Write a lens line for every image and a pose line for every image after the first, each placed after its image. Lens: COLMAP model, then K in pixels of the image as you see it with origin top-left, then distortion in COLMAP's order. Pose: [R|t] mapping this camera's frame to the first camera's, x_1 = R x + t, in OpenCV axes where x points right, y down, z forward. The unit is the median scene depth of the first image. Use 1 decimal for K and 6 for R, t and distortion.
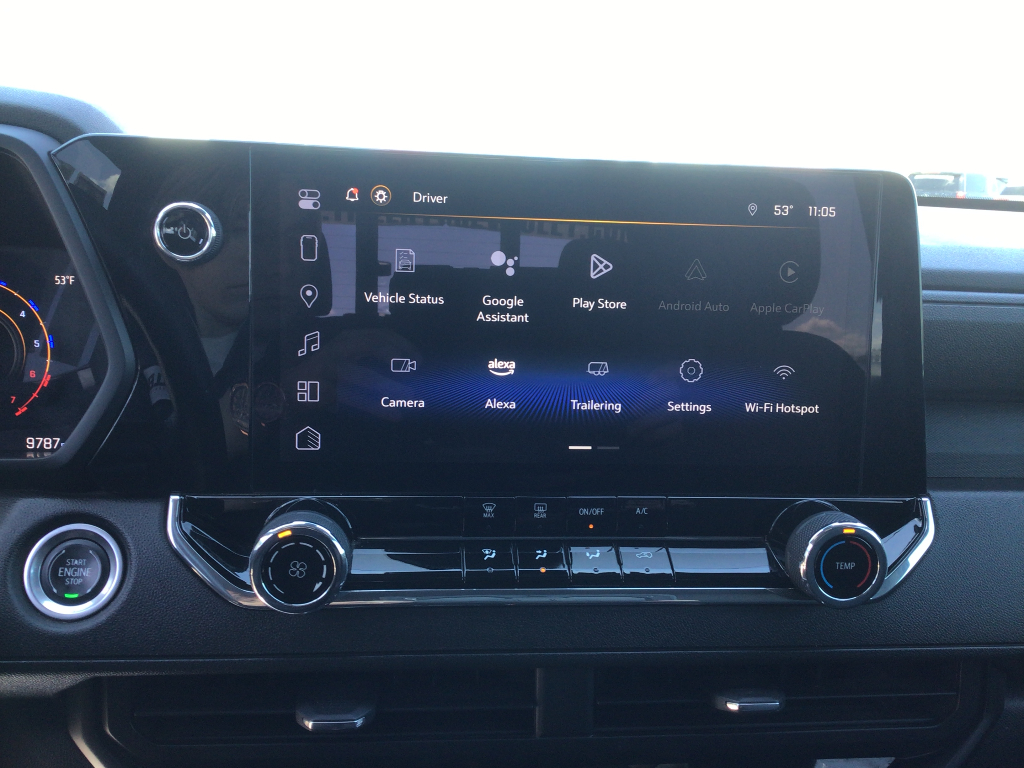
lens RADIAL K [[925.6, 0, 508.9], [0, 925.6, 380.6], [0, 0, 1]] dist [0.048450, -0.023752]
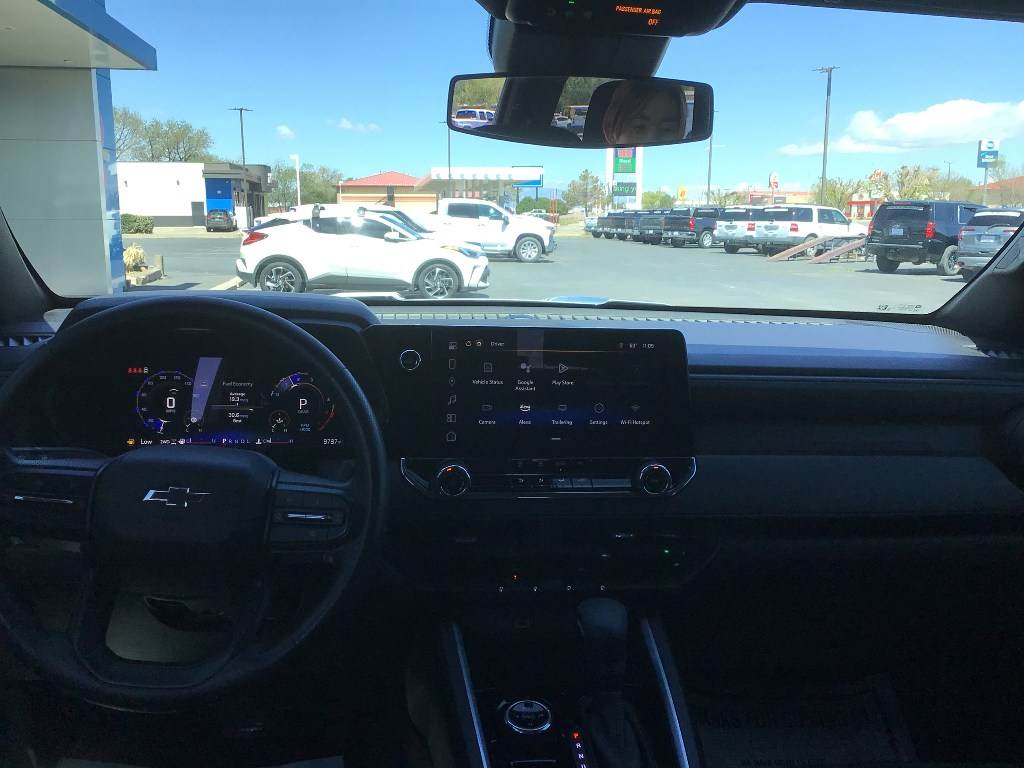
lens RADIAL K [[925.6, 0, 512.1], [0, 925.6, 383.3], [0, 0, 1]] dist [0.048450, -0.023752]
pose [[0.999892, -0.012591, 0.007577, -0.061236], [0.012800, 0.999523, -0.028104, -0.010280], [-0.007220, 0.028198, 0.999576, -1.540096]]
